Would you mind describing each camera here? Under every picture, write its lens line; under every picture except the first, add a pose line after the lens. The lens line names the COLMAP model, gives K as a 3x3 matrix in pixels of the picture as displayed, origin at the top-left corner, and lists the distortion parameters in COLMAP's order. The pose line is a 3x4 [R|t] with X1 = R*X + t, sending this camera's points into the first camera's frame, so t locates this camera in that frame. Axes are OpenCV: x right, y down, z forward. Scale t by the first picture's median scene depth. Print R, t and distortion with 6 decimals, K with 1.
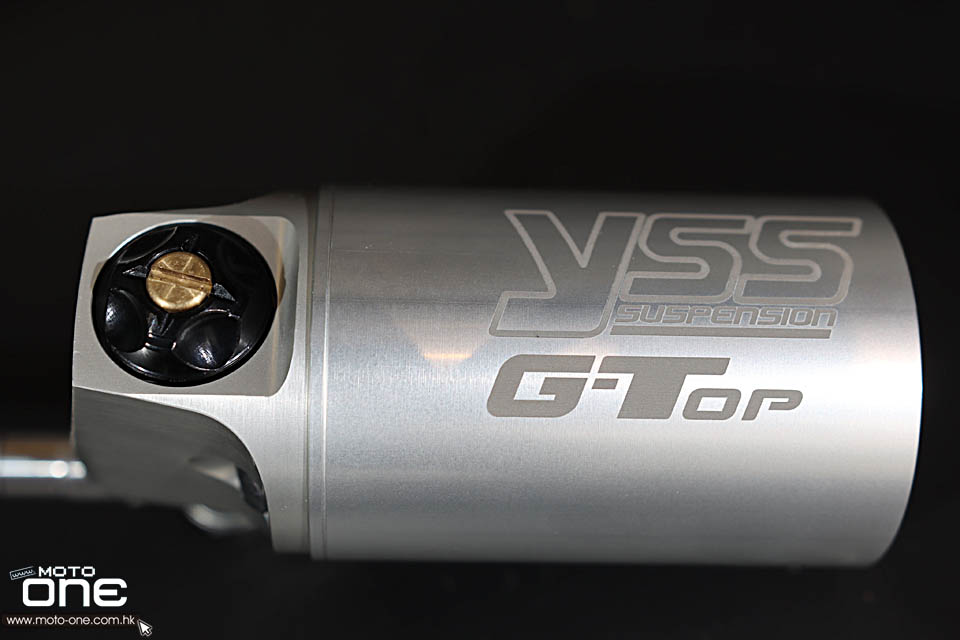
lens RADIAL K [[1341.9, 0, 476.0], [0, 1341.9, 320.7], [0, 0, 1]] dist [-0.022251, 0.000000]
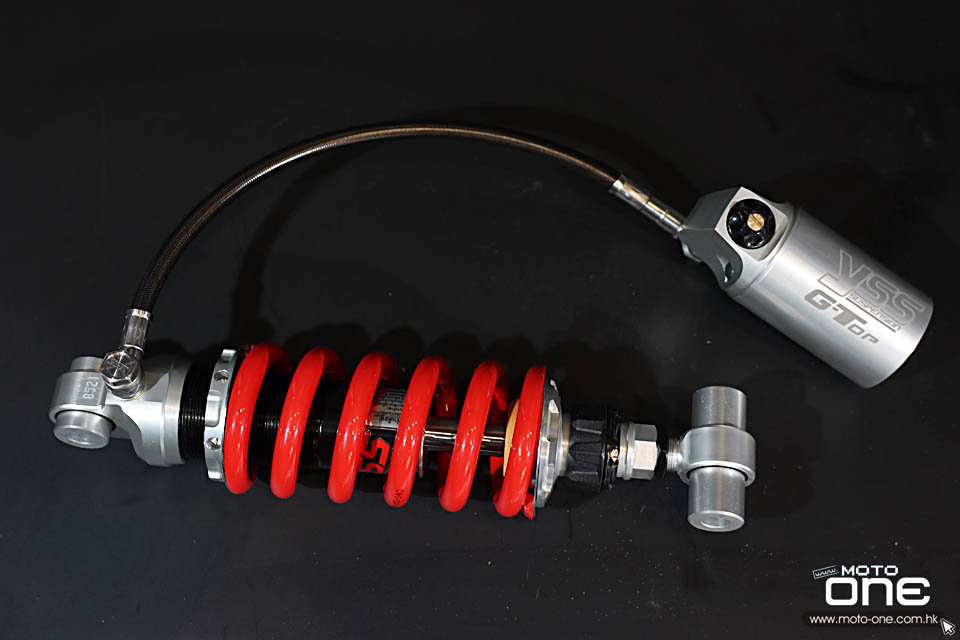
lens RADIAL K [[1427.5, 0, 488.3], [0, 1427.5, 322.5], [0, 0, 1]] dist [0.003844, 0.000000]
pose [[0.831244, 0.555793, 0.011244, -0.702653], [-0.537085, 0.797716, 0.274205, -0.475470], [0.143432, -0.233971, 0.961605, -2.841938]]
